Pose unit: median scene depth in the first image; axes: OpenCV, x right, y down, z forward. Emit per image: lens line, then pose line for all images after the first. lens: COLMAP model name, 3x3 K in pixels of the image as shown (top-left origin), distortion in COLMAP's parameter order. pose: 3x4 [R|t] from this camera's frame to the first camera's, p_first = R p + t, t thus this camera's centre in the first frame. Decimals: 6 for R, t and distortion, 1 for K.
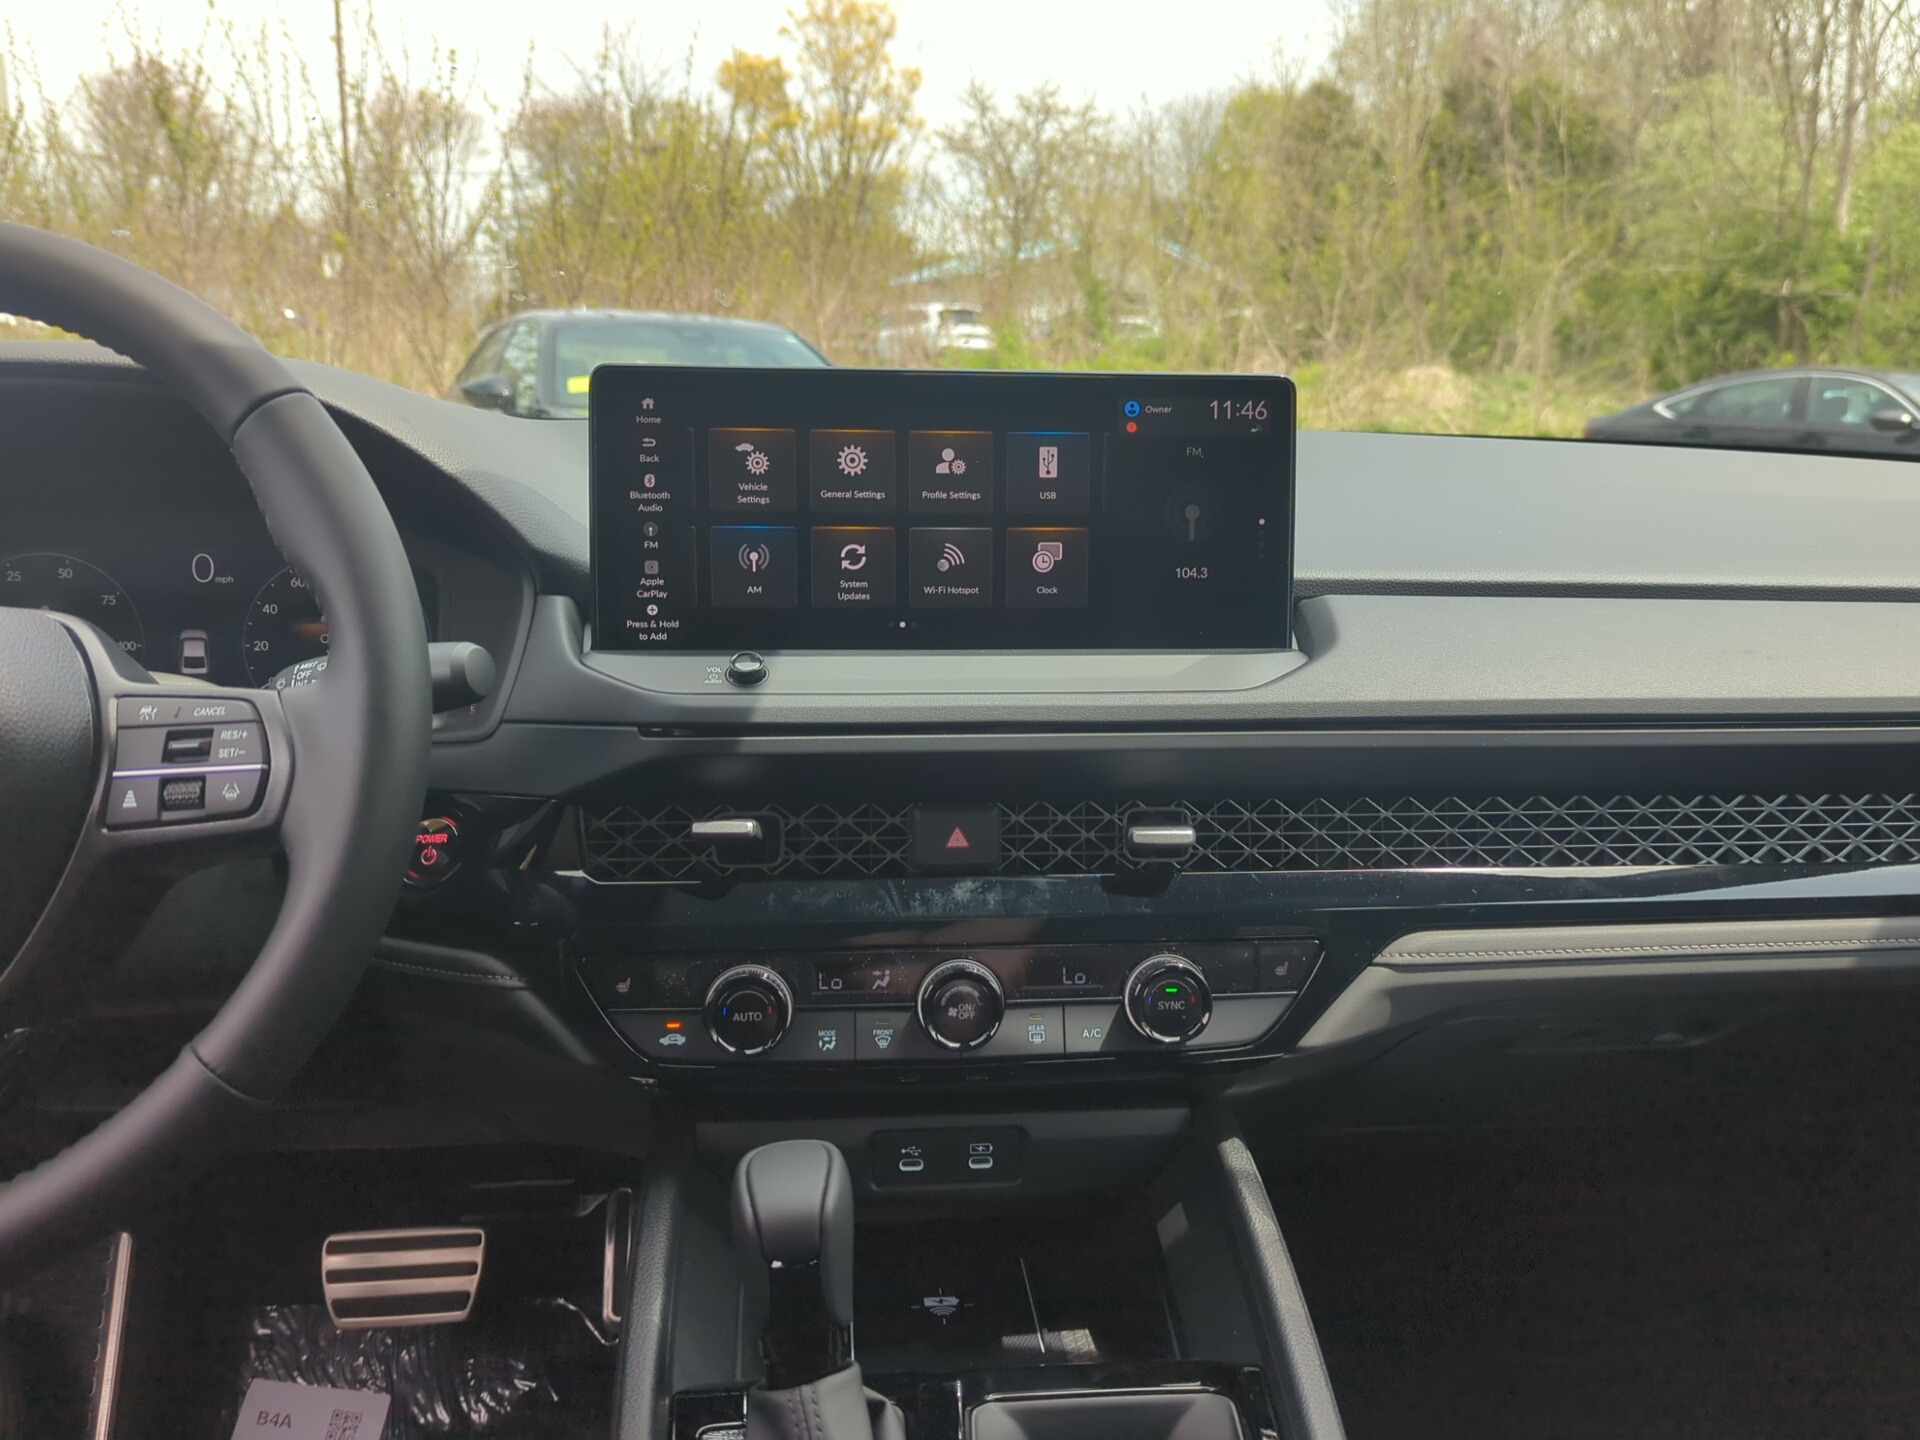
lens RADIAL K [[1567.5, 0, 978.2], [0, 1567.5, 693.2], [0, 0, 1]] dist [0.062389, -0.059229]
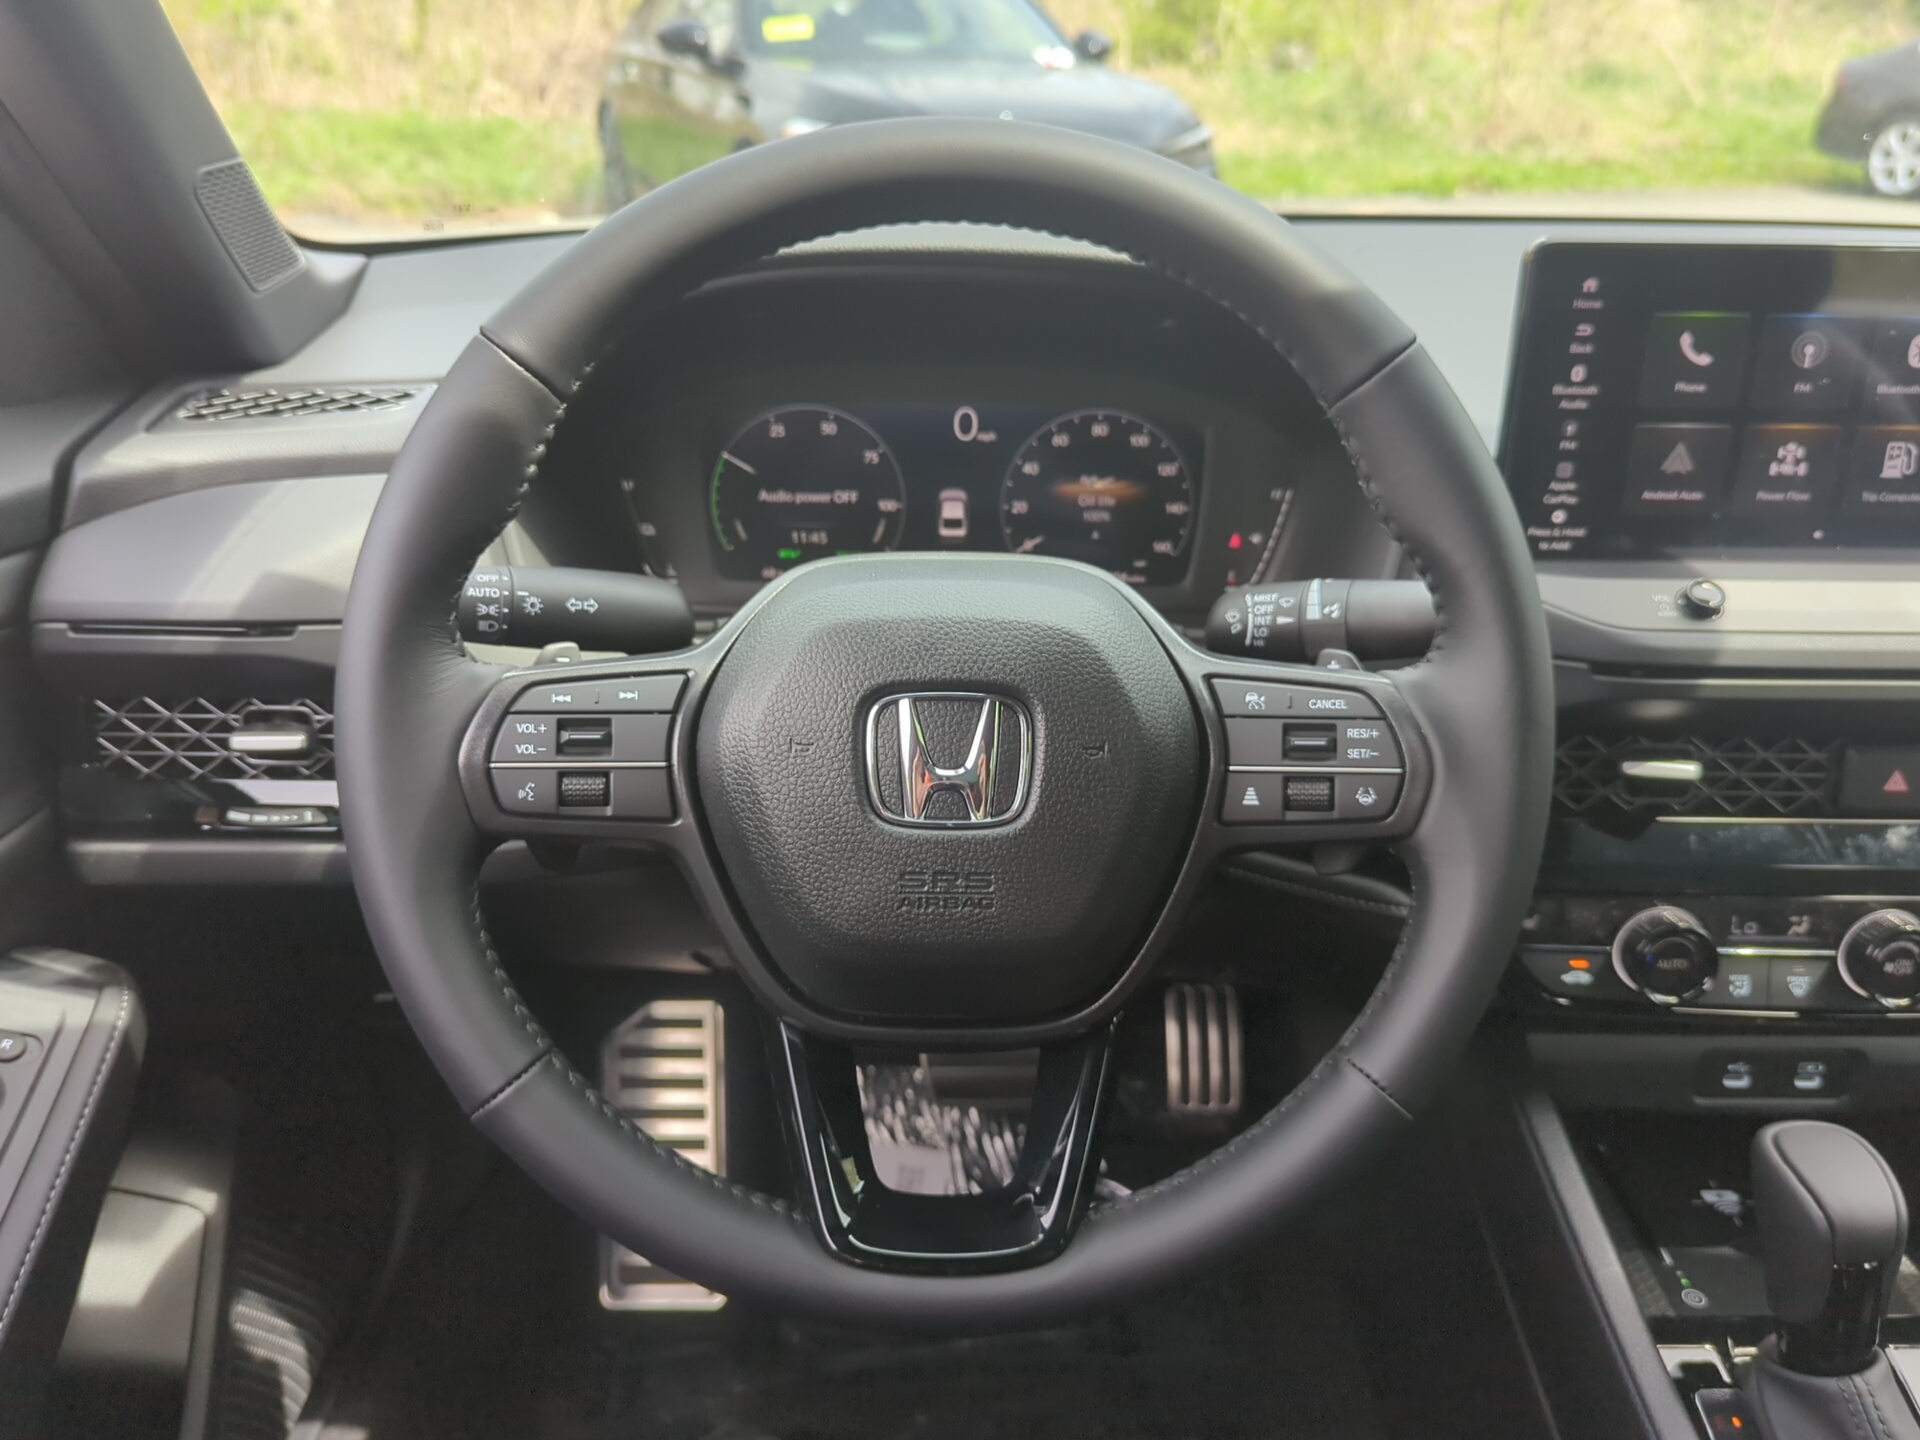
lens RADIAL K [[1567.5, 0, 979.4], [0, 1567.5, 701.8], [0, 0, 1]] dist [0.062389, -0.059229]
pose [[0.996811, 0.036478, -0.070968, -0.464346], [-0.019985, 0.975174, 0.220536, -0.141112], [0.077251, -0.218414, 0.972794, 0.062500]]
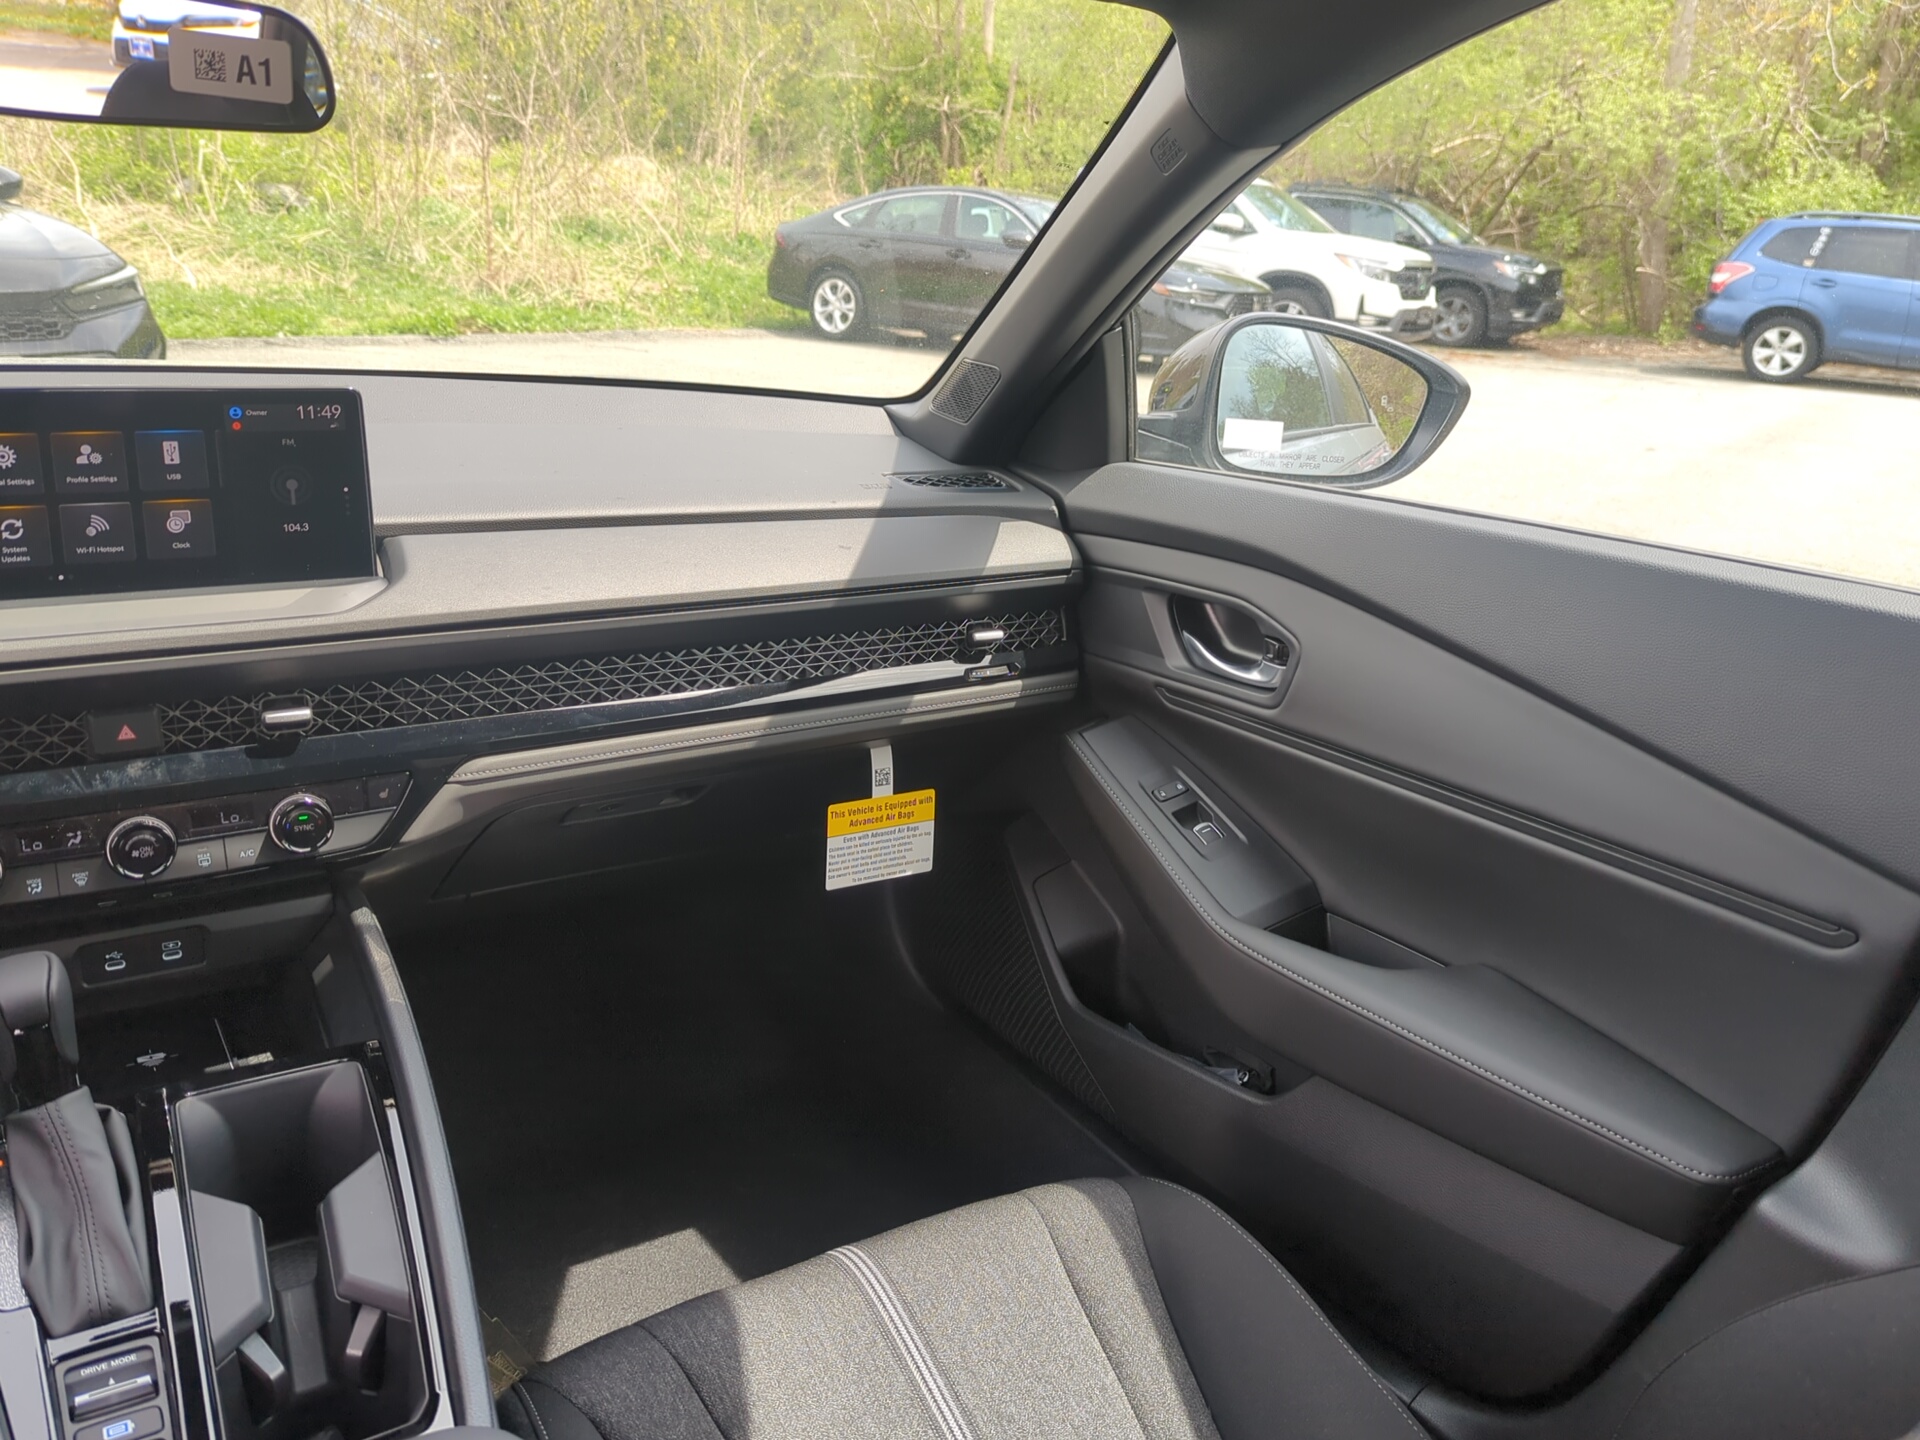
lens RADIAL K [[1567.5, 0, 981.7], [0, 1567.5, 694.1], [0, 0, 1]] dist [0.062389, -0.059229]
pose [[0.888584, -0.096095, 0.448535, 0.031261], [0.035483, 0.989281, 0.141649, -0.110092], [-0.457339, -0.109952, 0.882469, -0.569438]]
